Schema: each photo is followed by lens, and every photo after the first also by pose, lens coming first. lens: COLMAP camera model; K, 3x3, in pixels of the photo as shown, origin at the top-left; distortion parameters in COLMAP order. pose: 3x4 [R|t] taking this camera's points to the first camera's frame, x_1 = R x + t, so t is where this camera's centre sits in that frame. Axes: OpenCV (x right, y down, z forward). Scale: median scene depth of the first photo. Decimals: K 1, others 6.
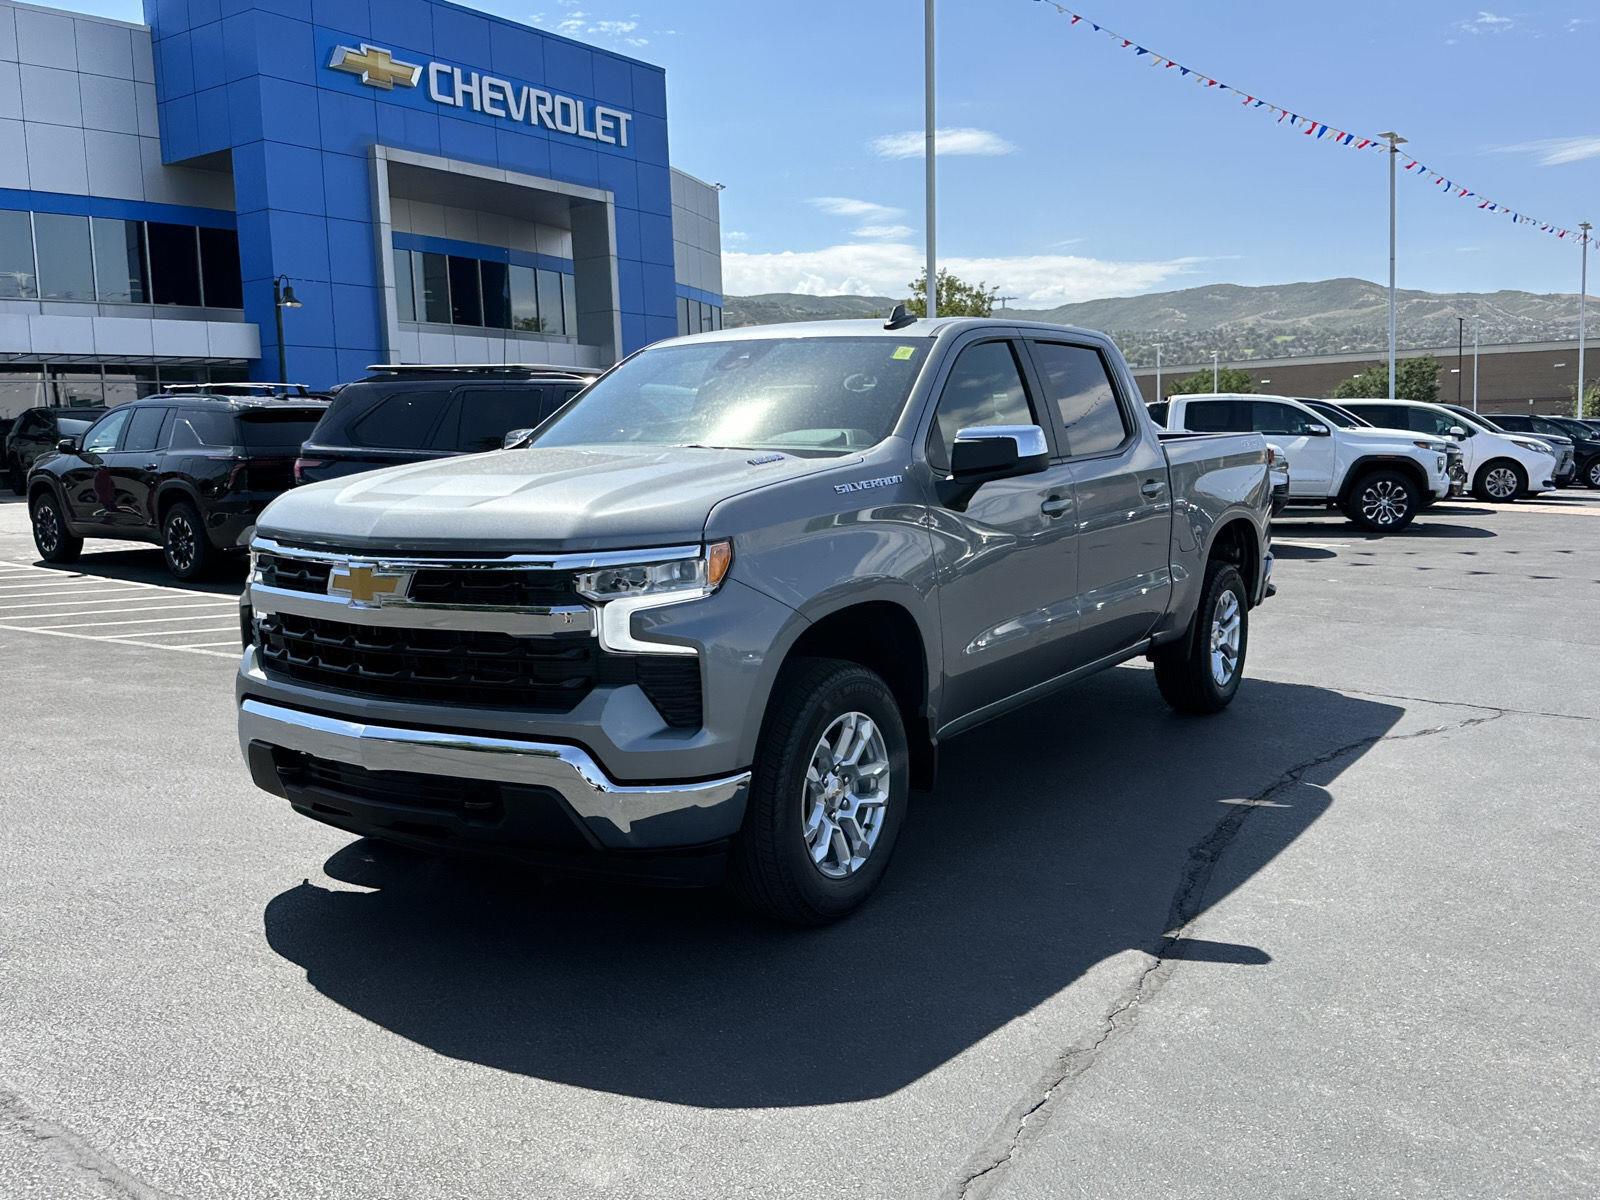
lens RADIAL K [[1448.3, 0, 800.0], [0, 1448.3, 600.0], [0, 0, 1]] dist [0.138285, -0.312440]
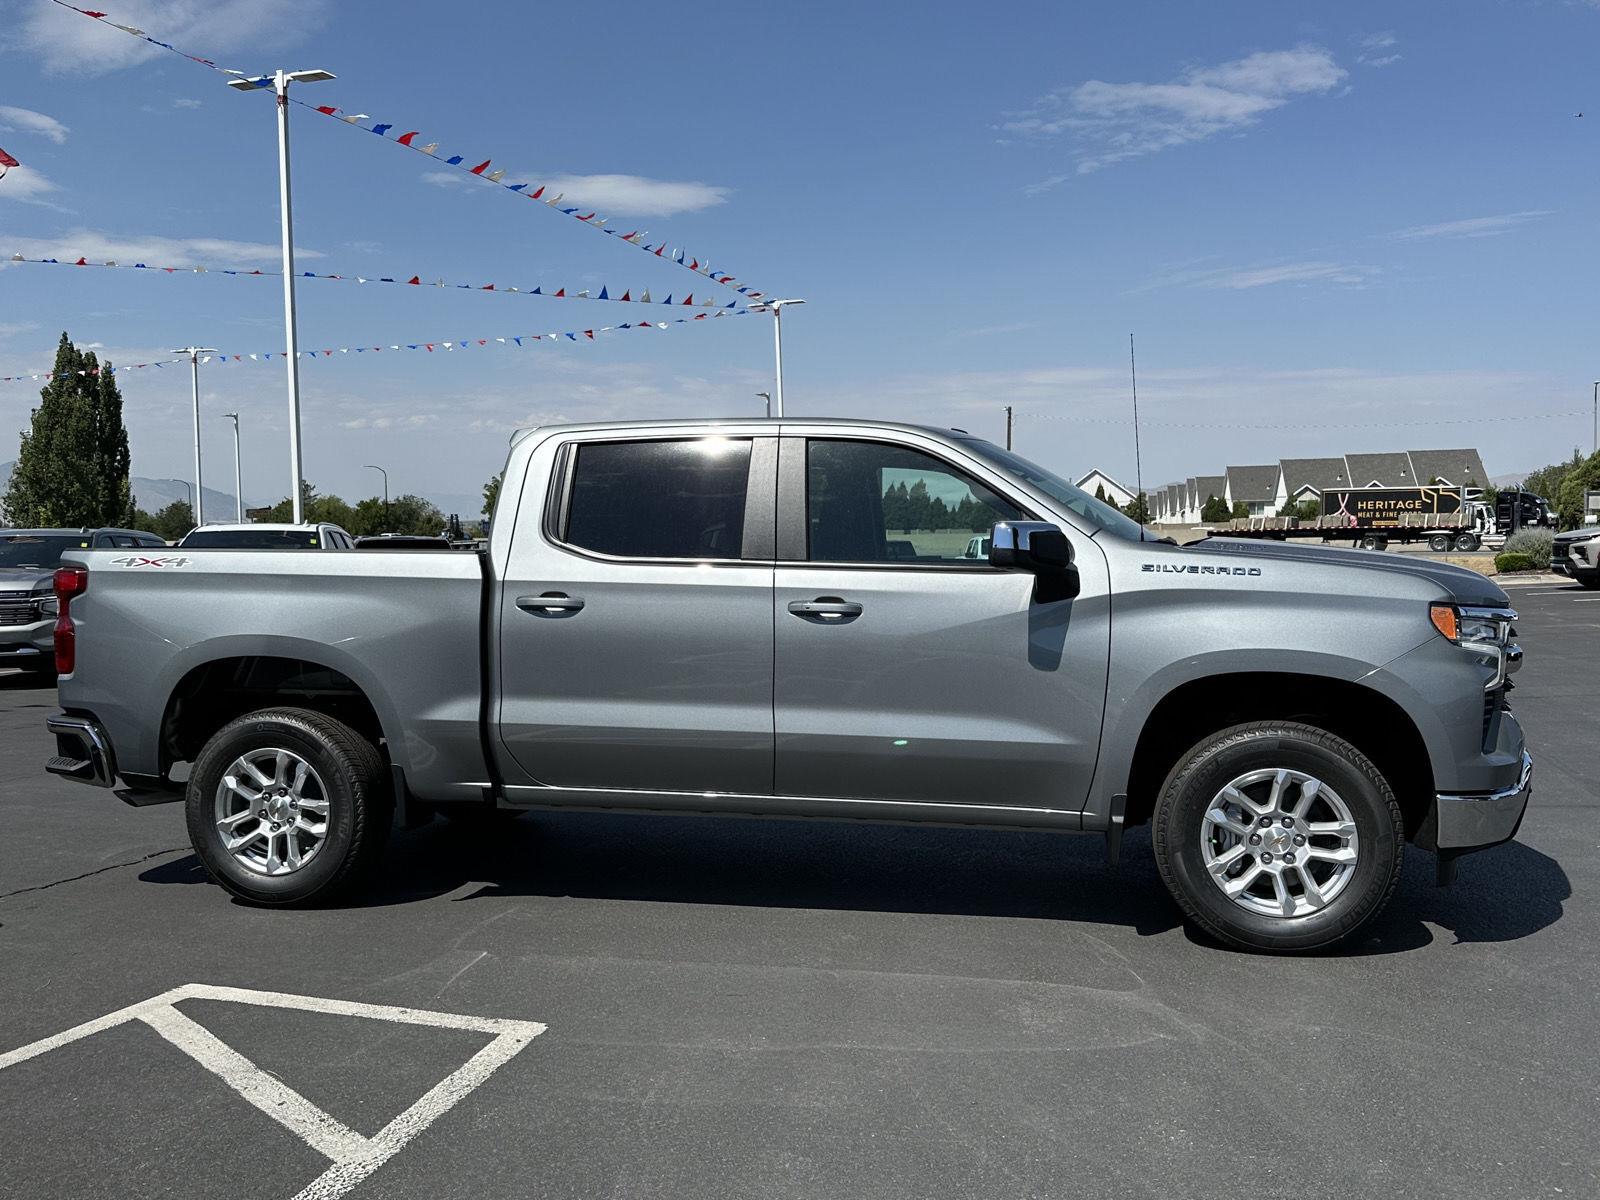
lens RADIAL K [[1484.3, 0, 800.0], [0, 1484.3, 600.0], [0, 0, 1]] dist [-0.000347, -0.001831]
pose [[-0.387160, -0.017920, 0.921839, -0.324537], [0.119796, 0.990358, 0.069565, -0.051678], [-0.914197, 0.137365, -0.381280, 0.518533]]
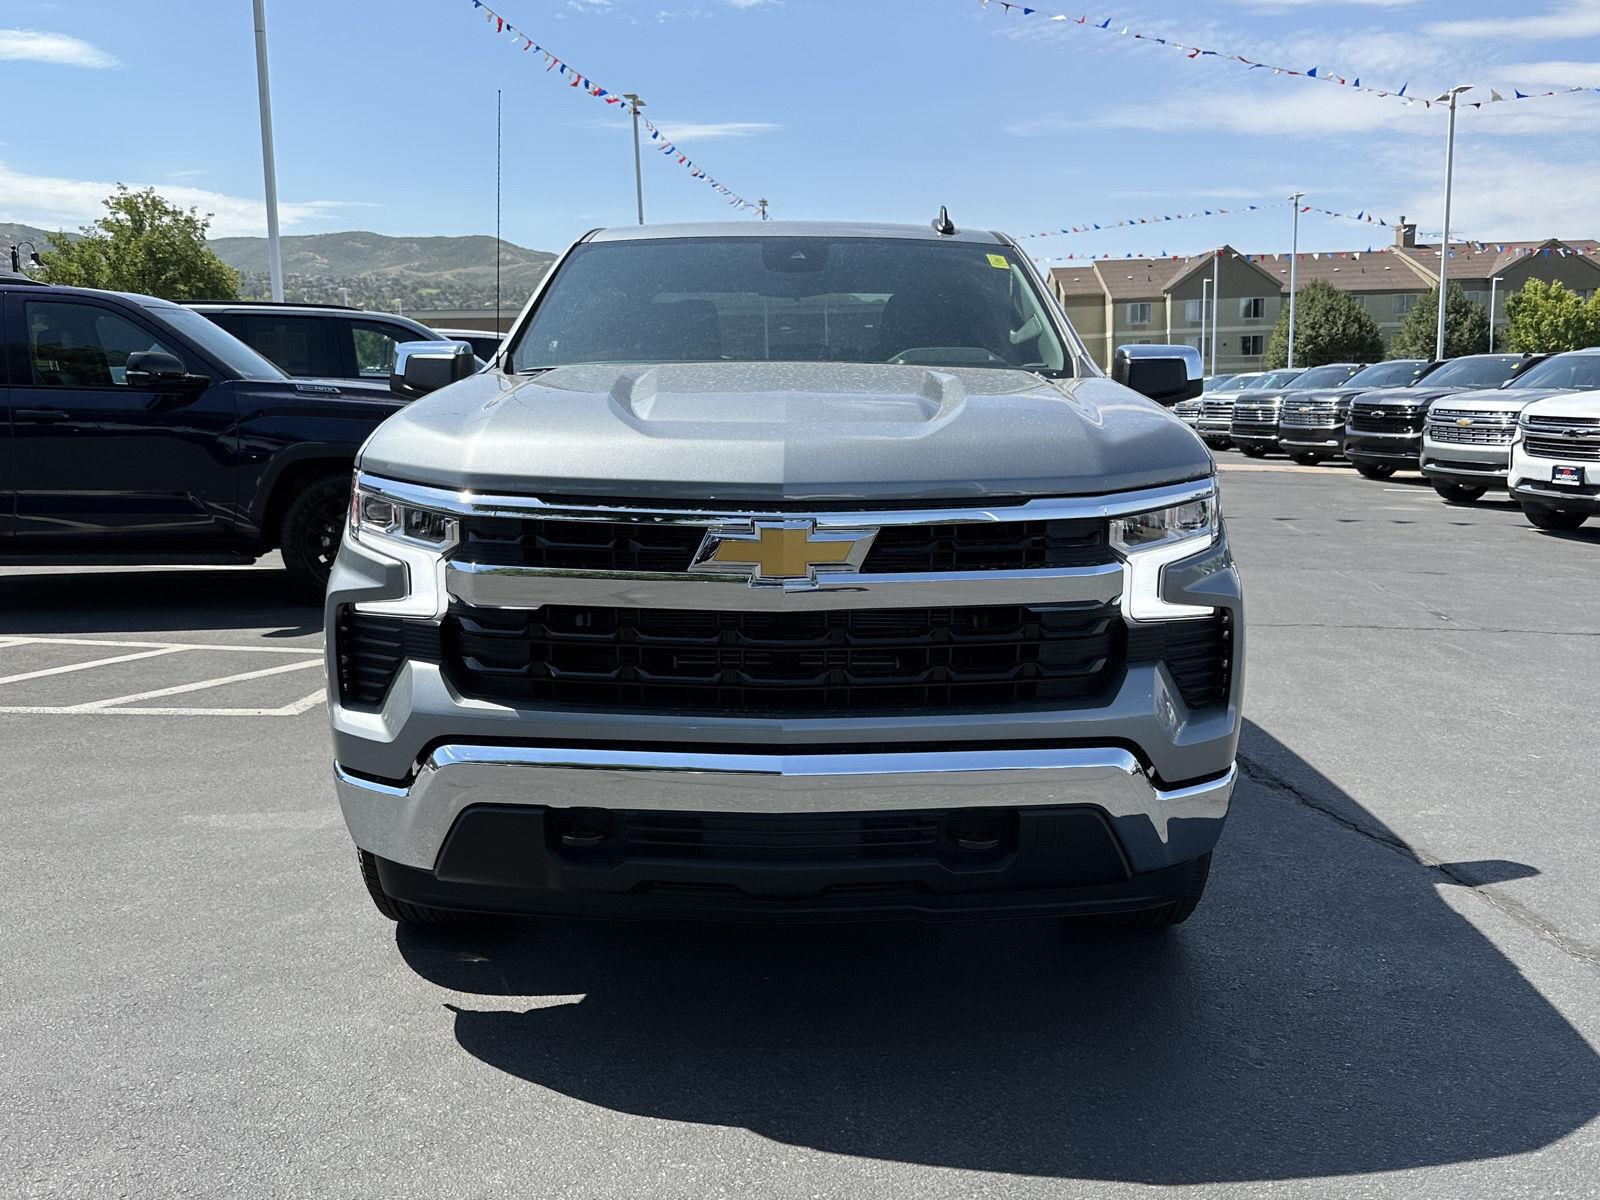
lens RADIAL K [[1441.8, 0, 800.0], [0, 1441.8, 600.0], [0, 0, 1]] dist [0.128579, -0.240180]
pose [[0.831766, -0.070867, 0.550585, -0.161300], [0.052875, 0.997423, 0.048501, -0.005078], [-0.552603, -0.011229, 0.833369, 0.104044]]
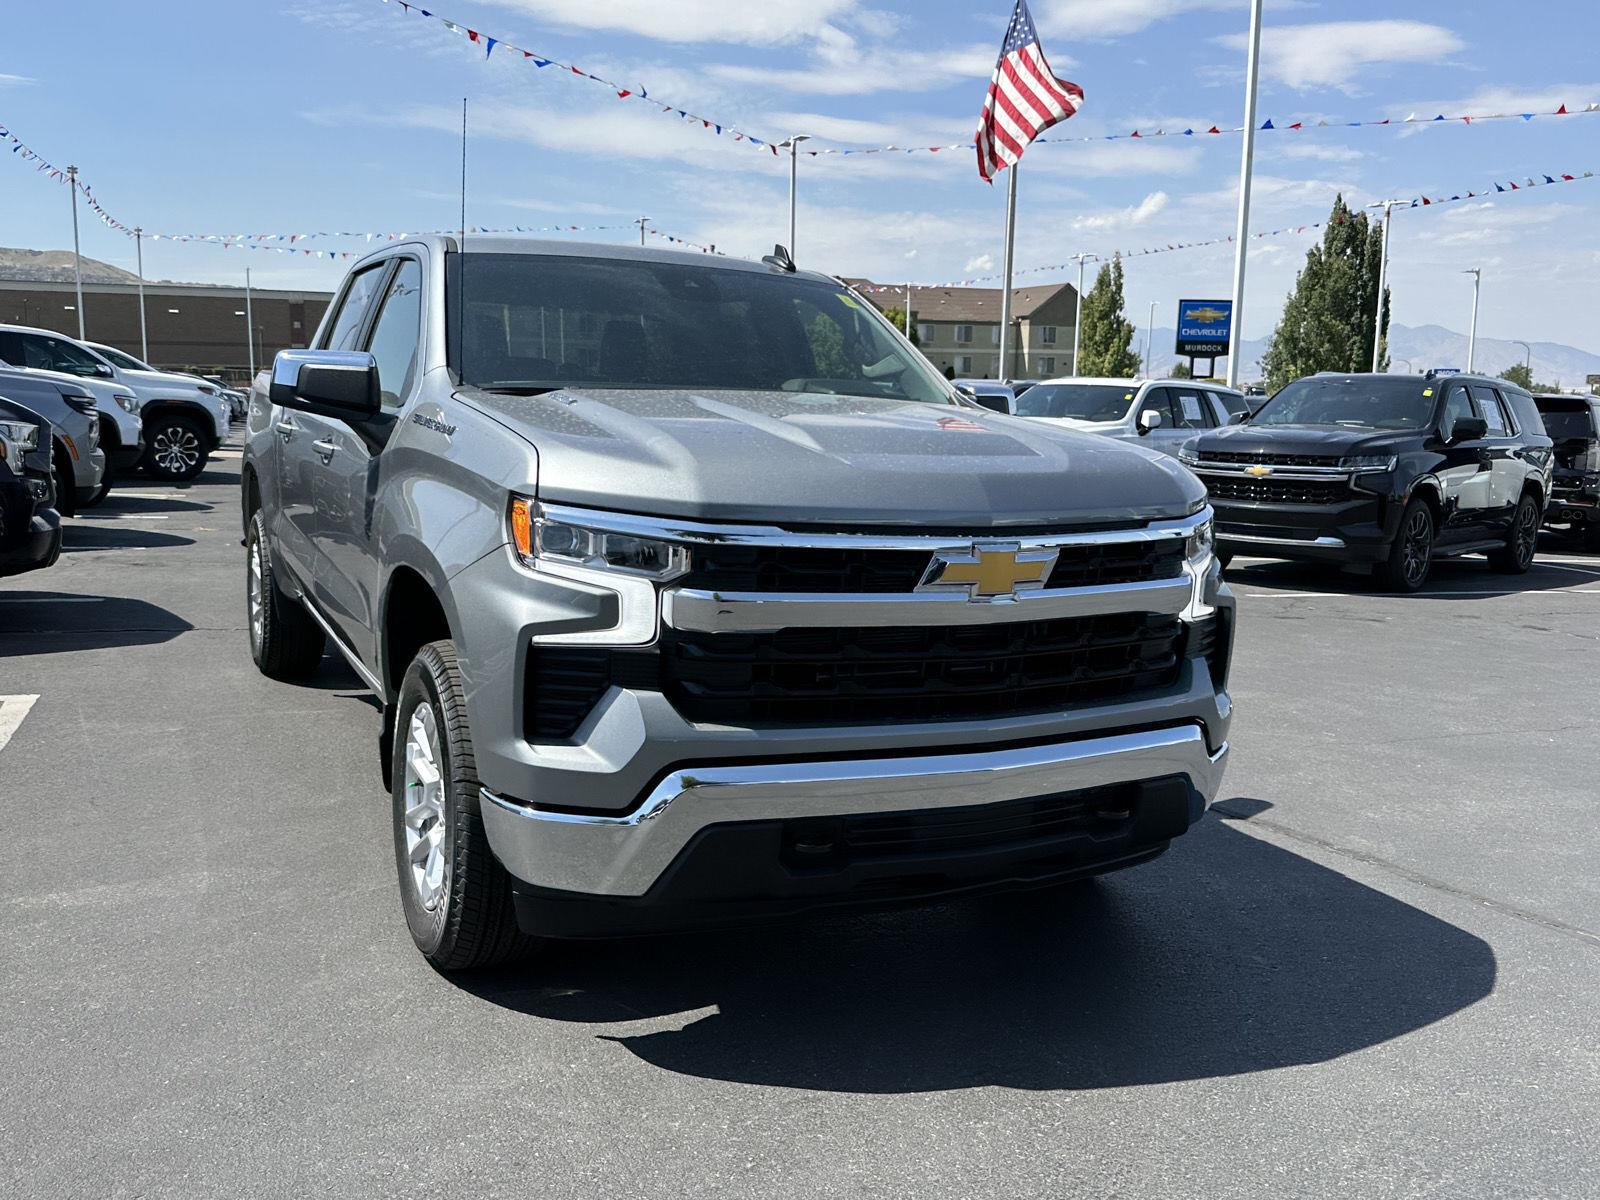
lens RADIAL K [[1448.3, 0, 800.0], [0, 1448.3, 600.0], [0, 0, 1]] dist [0.138285, -0.312440]
pose [[0.490531, -0.093835, 0.866357, -0.246018], [0.060729, 0.995450, 0.073432, -0.014266], [-0.869305, 0.016592, 0.493998, 0.171572]]
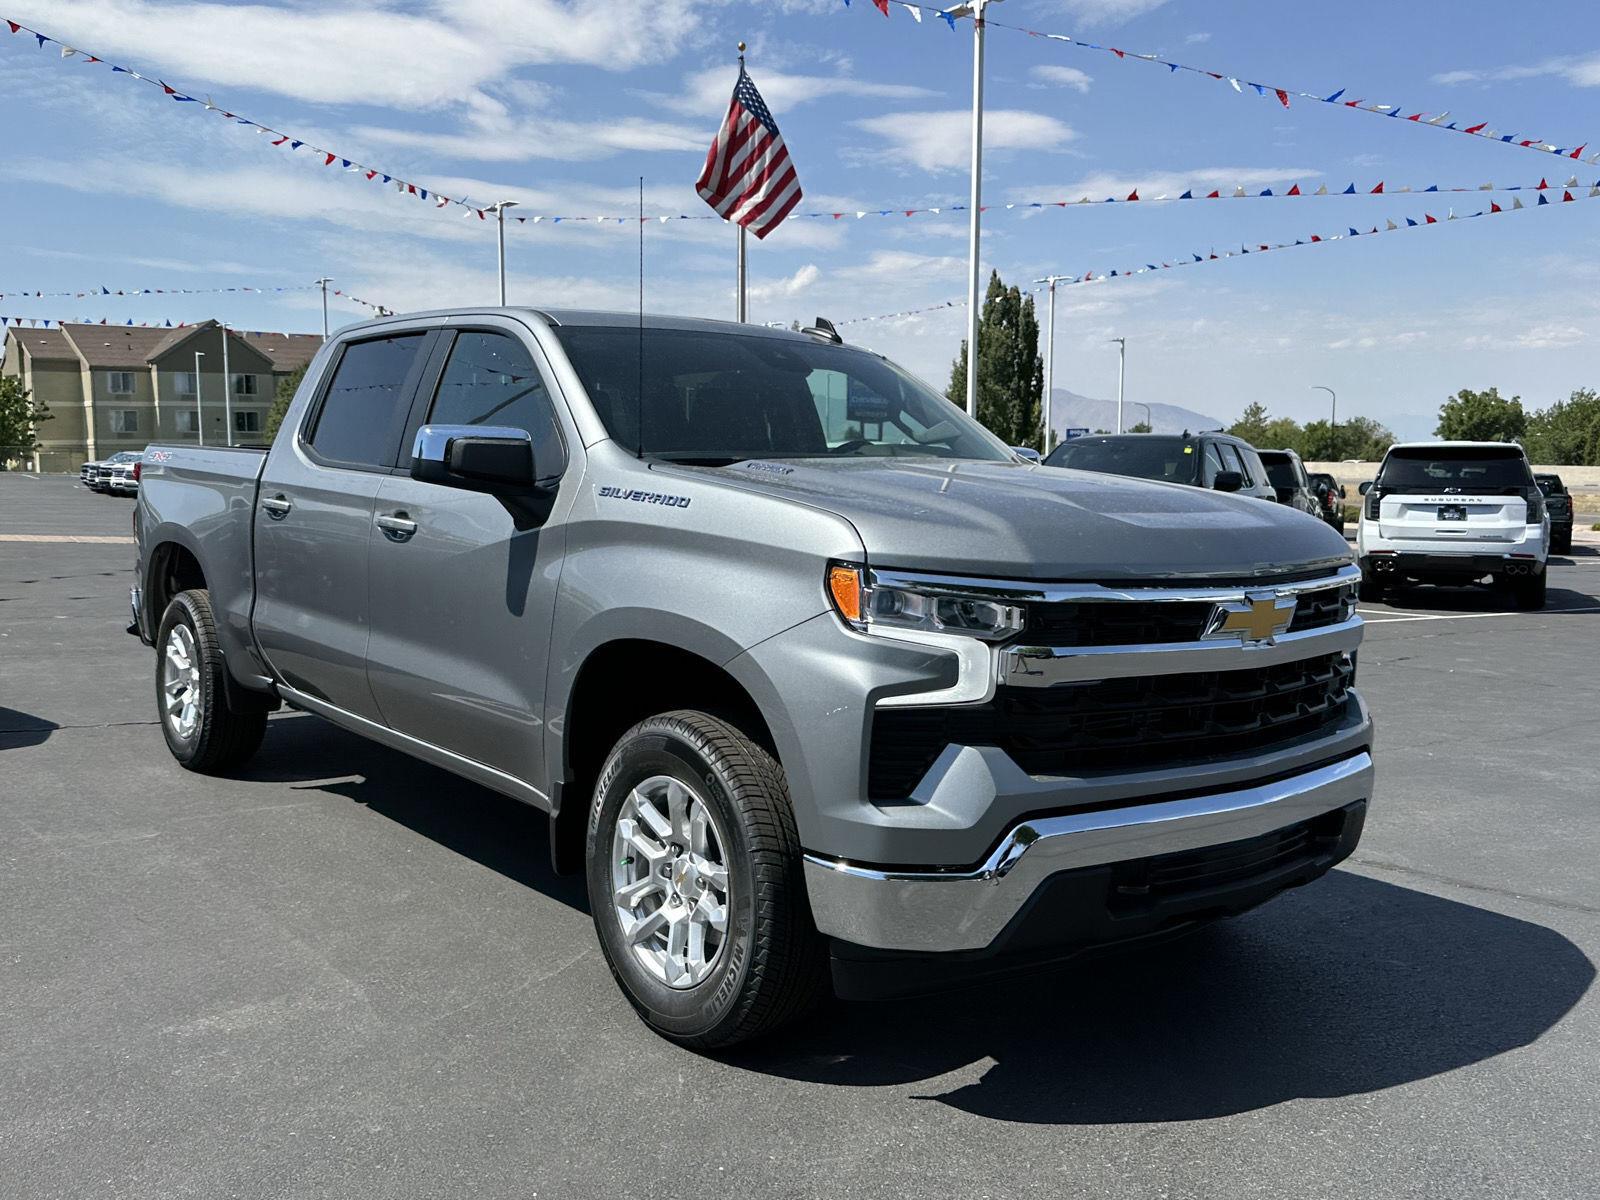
lens RADIAL K [[1444.5, 0, 804.6], [0, 1444.5, 578.1], [0, 0, 1]] dist [0.156485, -0.368792]
pose [[0.271049, -0.057908, 0.960822, -0.283403], [0.089814, 0.995356, 0.034653, -0.020912], [-0.958366, 0.076902, 0.274991, 0.245781]]
